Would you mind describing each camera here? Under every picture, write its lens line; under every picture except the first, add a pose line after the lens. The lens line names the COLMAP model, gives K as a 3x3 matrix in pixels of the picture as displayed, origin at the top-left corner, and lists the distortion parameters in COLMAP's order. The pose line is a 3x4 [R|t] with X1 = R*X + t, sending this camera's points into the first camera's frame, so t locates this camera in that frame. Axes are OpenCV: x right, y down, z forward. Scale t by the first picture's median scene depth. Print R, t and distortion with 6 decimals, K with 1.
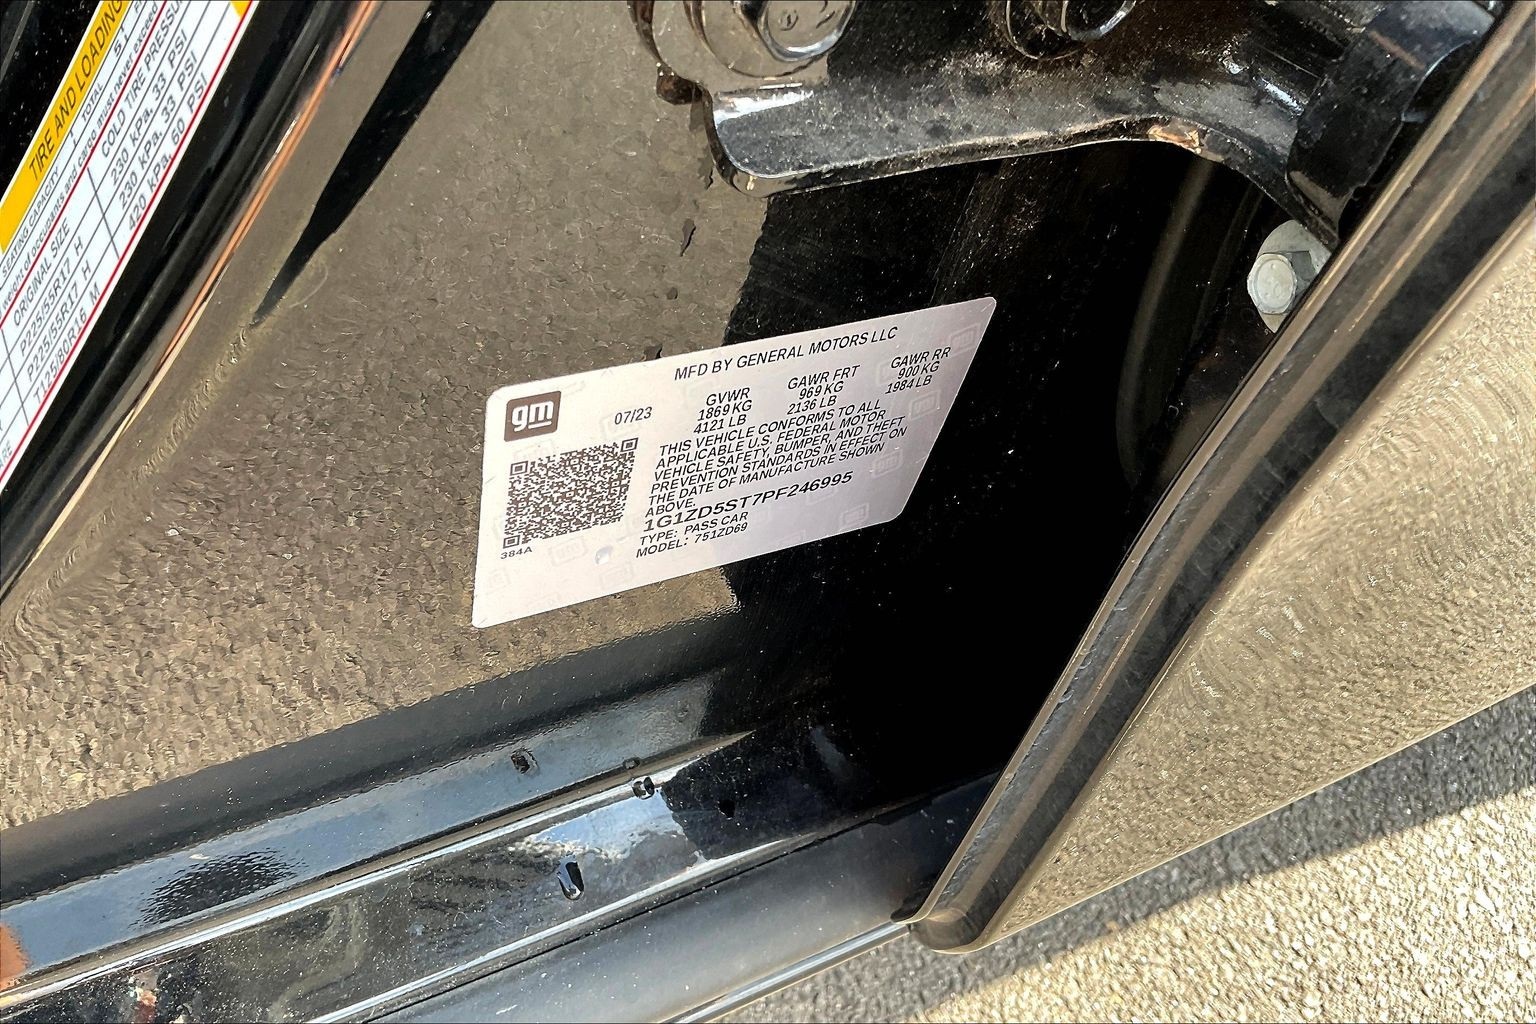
lens RADIAL K [[1279.1, 0, 768.0], [0, 1279.1, 512.0], [0, 0, 1]] dist [0.121946, -0.280868]
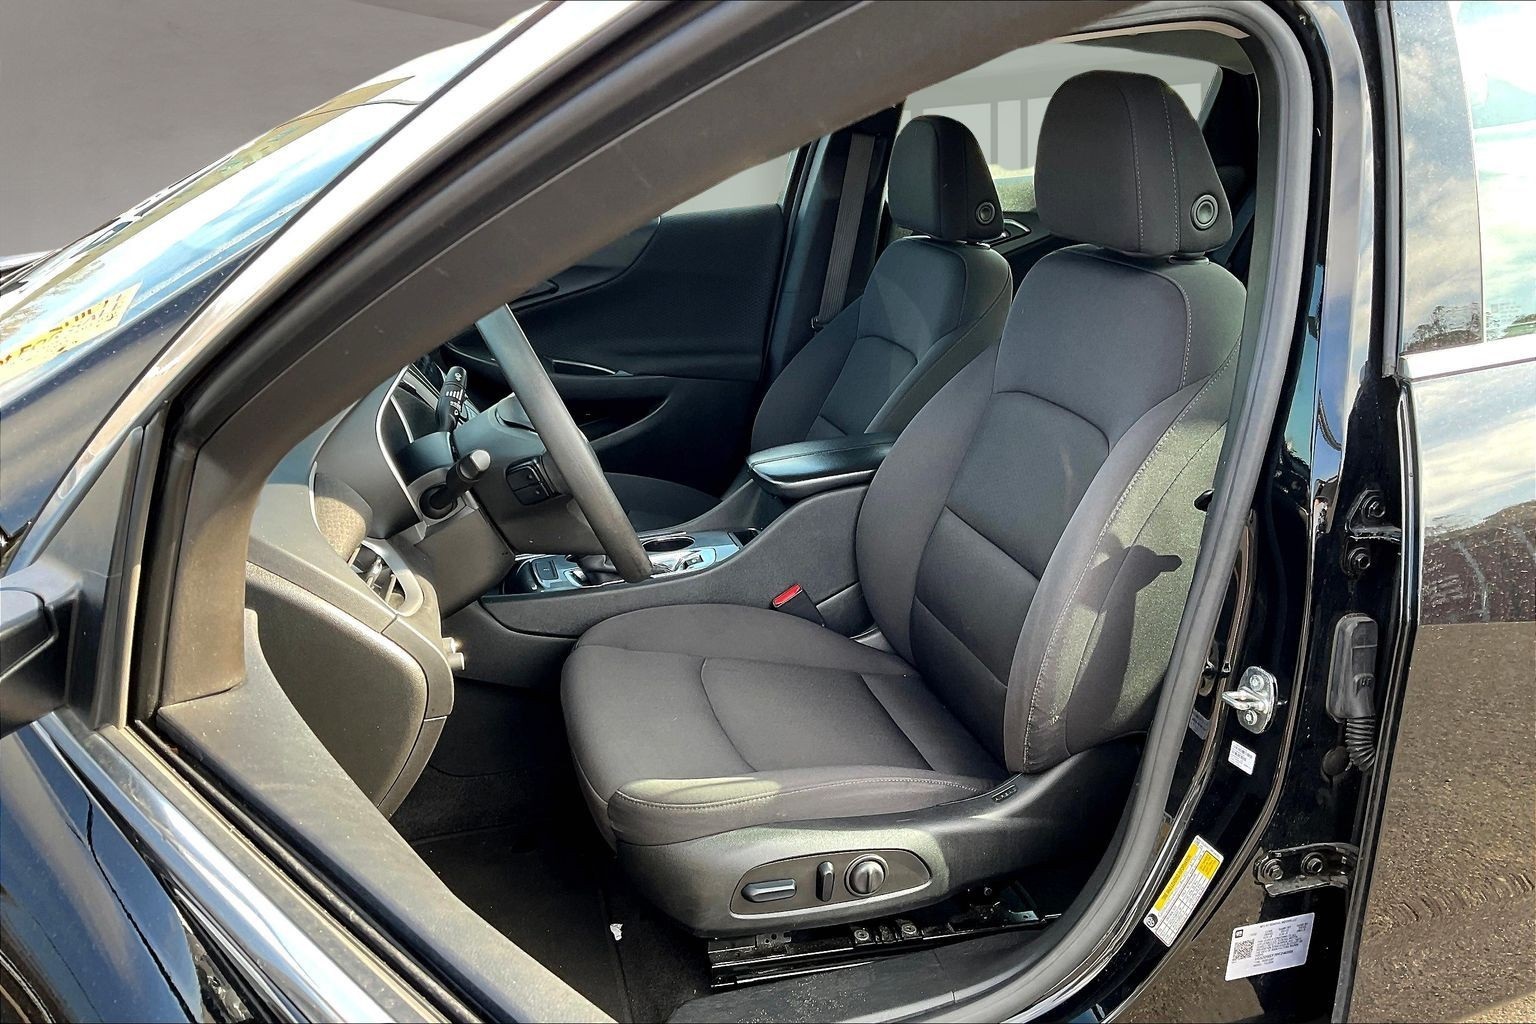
lens RADIAL K [[1279.1, 0, 768.0], [0, 1279.1, 512.0], [0, 0, 1]] dist [0.121946, -0.280868]
pose [[0.963150, -0.133609, -0.233432, -0.578253], [0.000856, 0.869410, -0.494091, 1.130151], [0.268963, 0.475684, 0.837487, -5.315249]]
